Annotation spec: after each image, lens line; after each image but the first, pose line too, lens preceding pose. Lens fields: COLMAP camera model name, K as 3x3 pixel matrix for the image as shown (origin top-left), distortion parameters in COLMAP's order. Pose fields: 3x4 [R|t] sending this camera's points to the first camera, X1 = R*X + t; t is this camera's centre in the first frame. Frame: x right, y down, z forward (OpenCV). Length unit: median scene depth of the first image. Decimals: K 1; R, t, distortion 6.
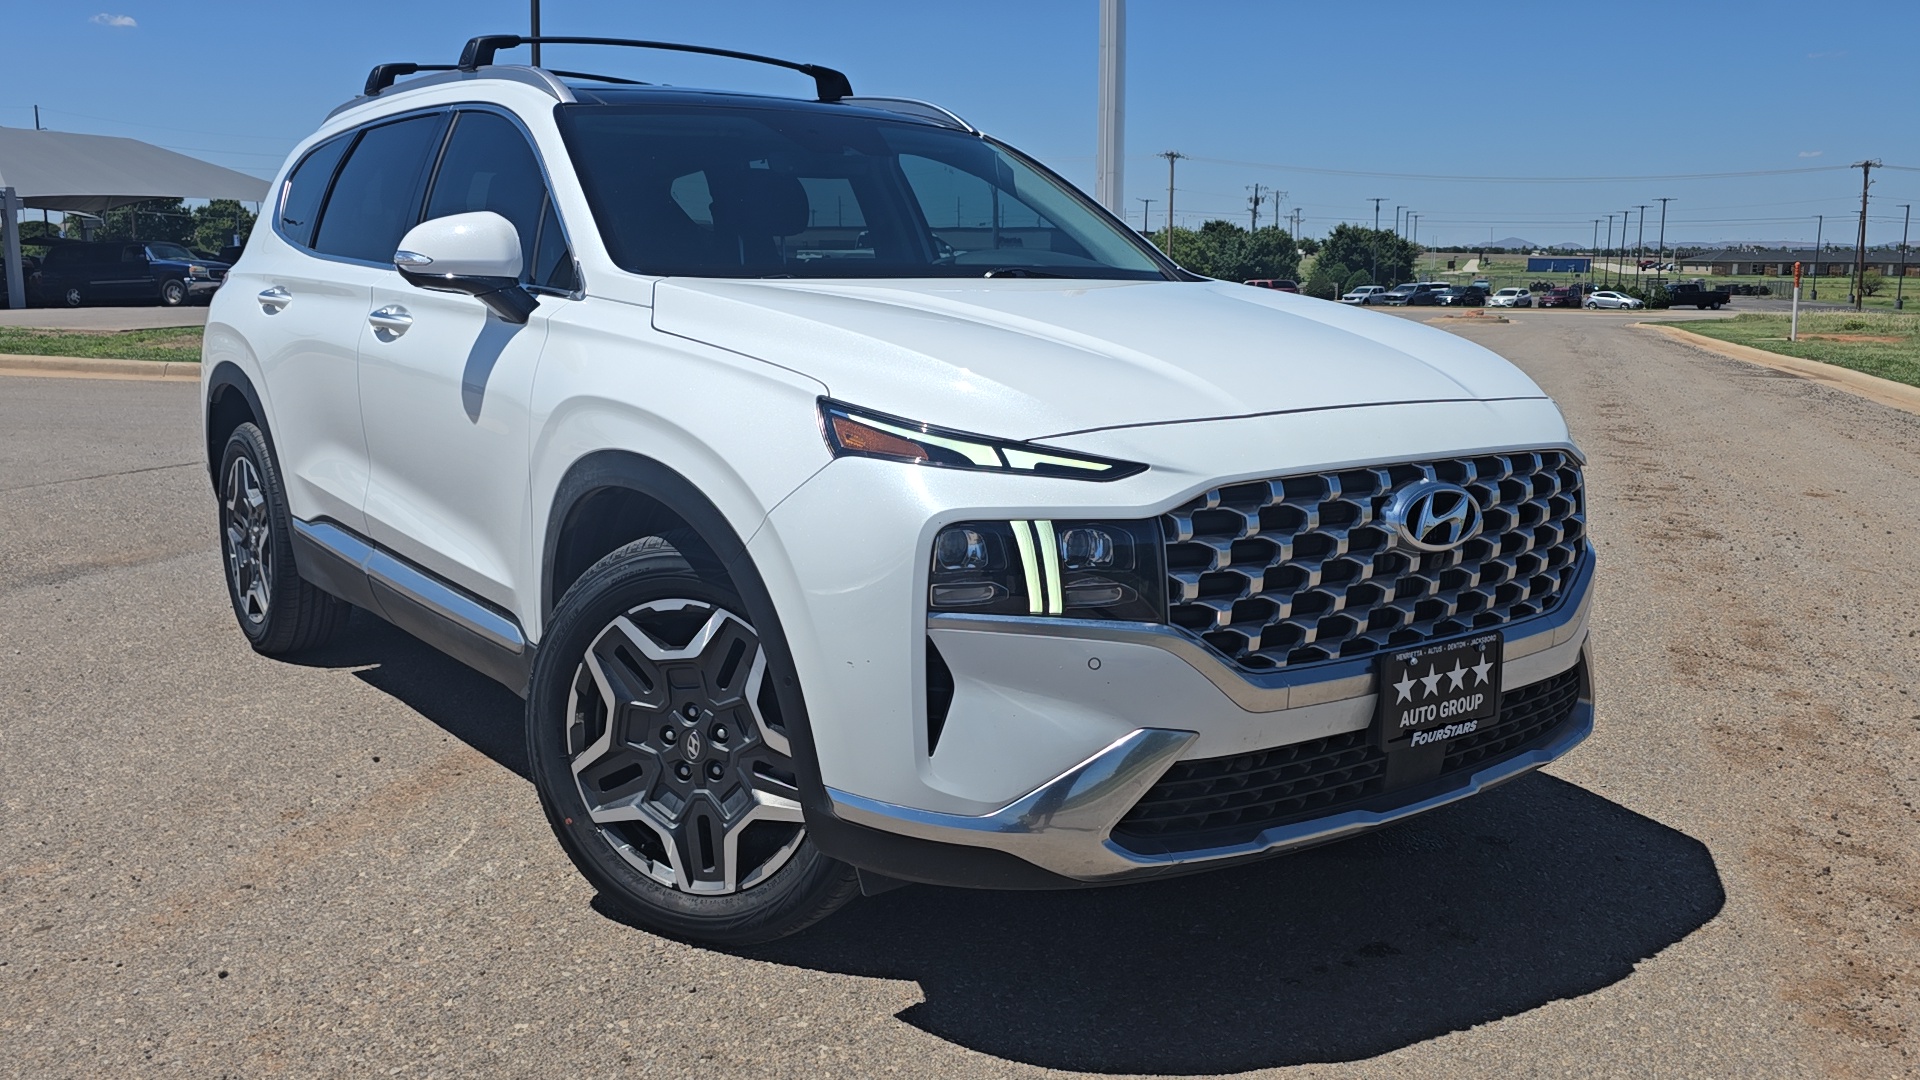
lens RADIAL K [[1560.6, 0, 996.1], [0, 1560.6, 573.1], [0, 0, 1]] dist [-0.009783, 0.016898]
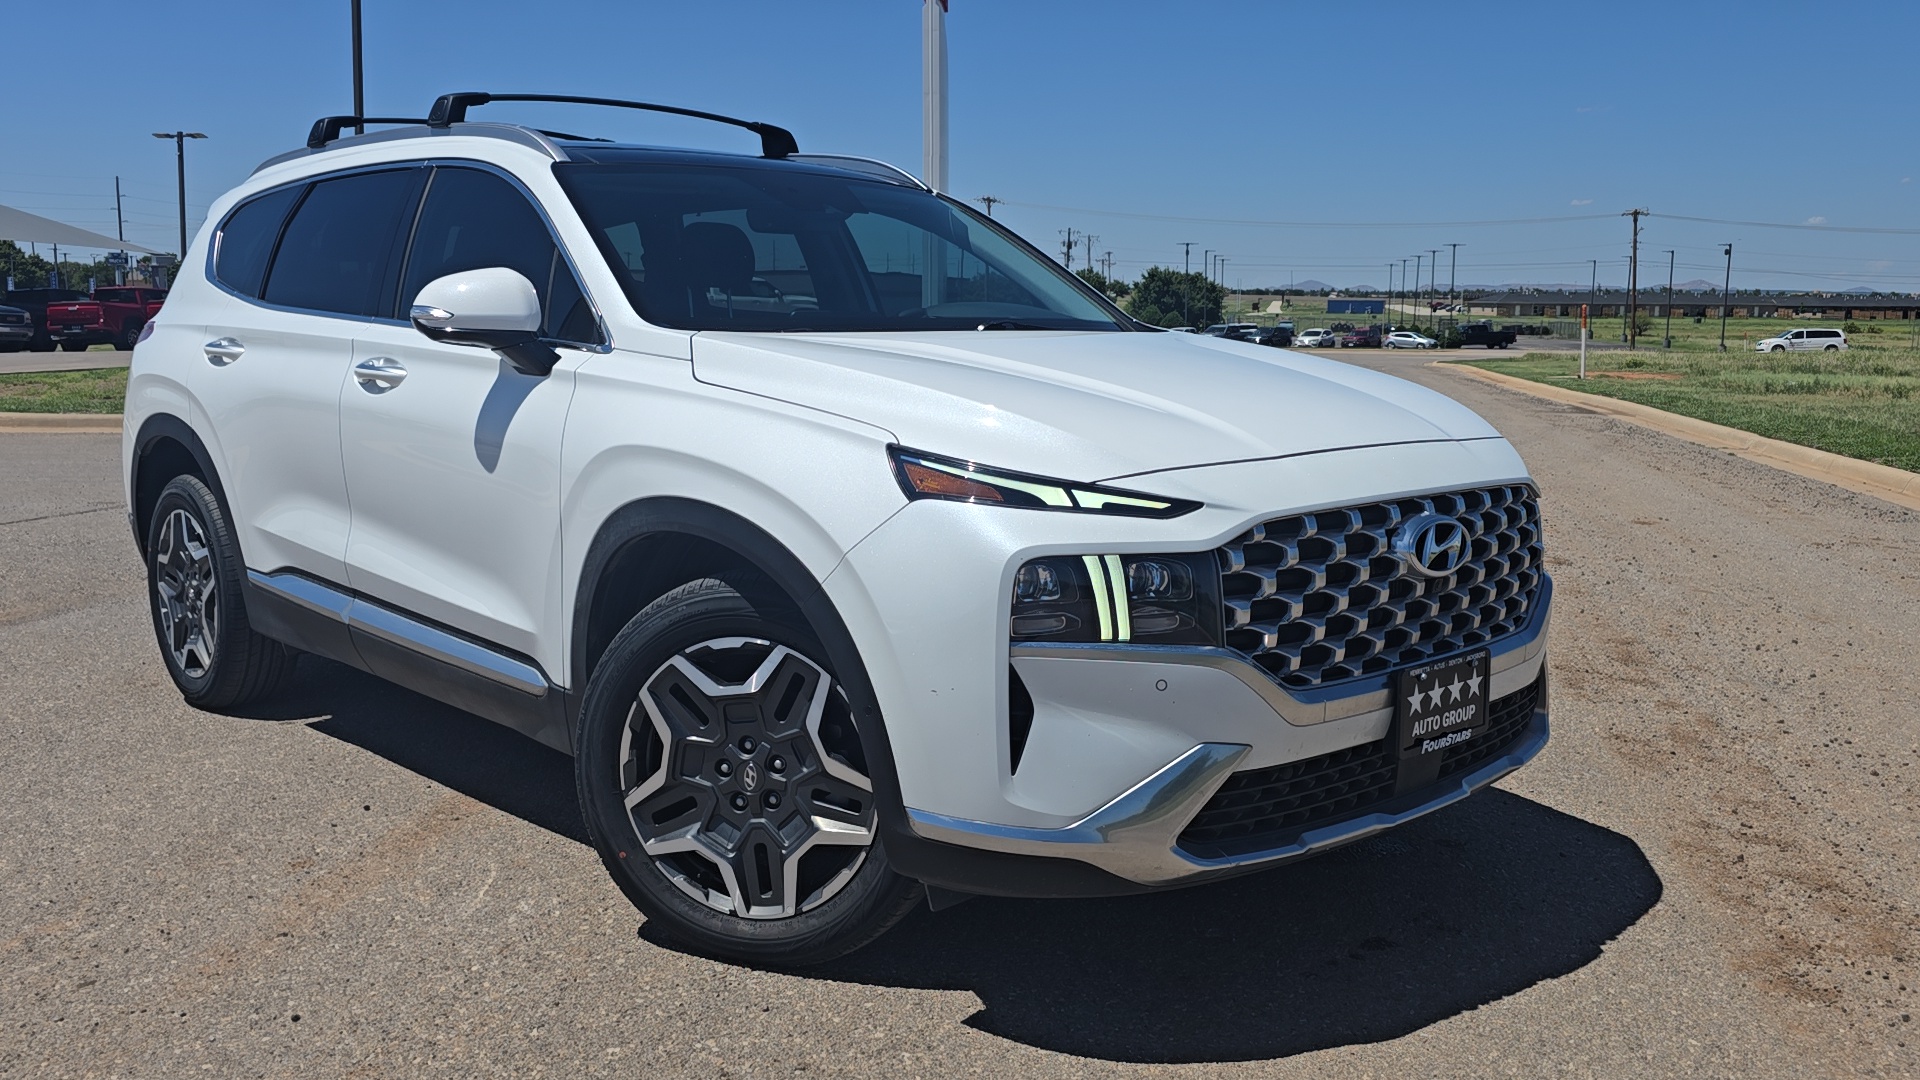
lens RADIAL K [[1560.6, 0, 989.3], [0, 1560.6, 576.6], [0, 0, 1]] dist [-0.009783, 0.016898]
pose [[0.993563, -0.020249, 0.111458, -0.147306], [0.022914, 0.999480, -0.022689, 0.003333], [-0.110940, 0.025097, 0.993510, -0.063453]]
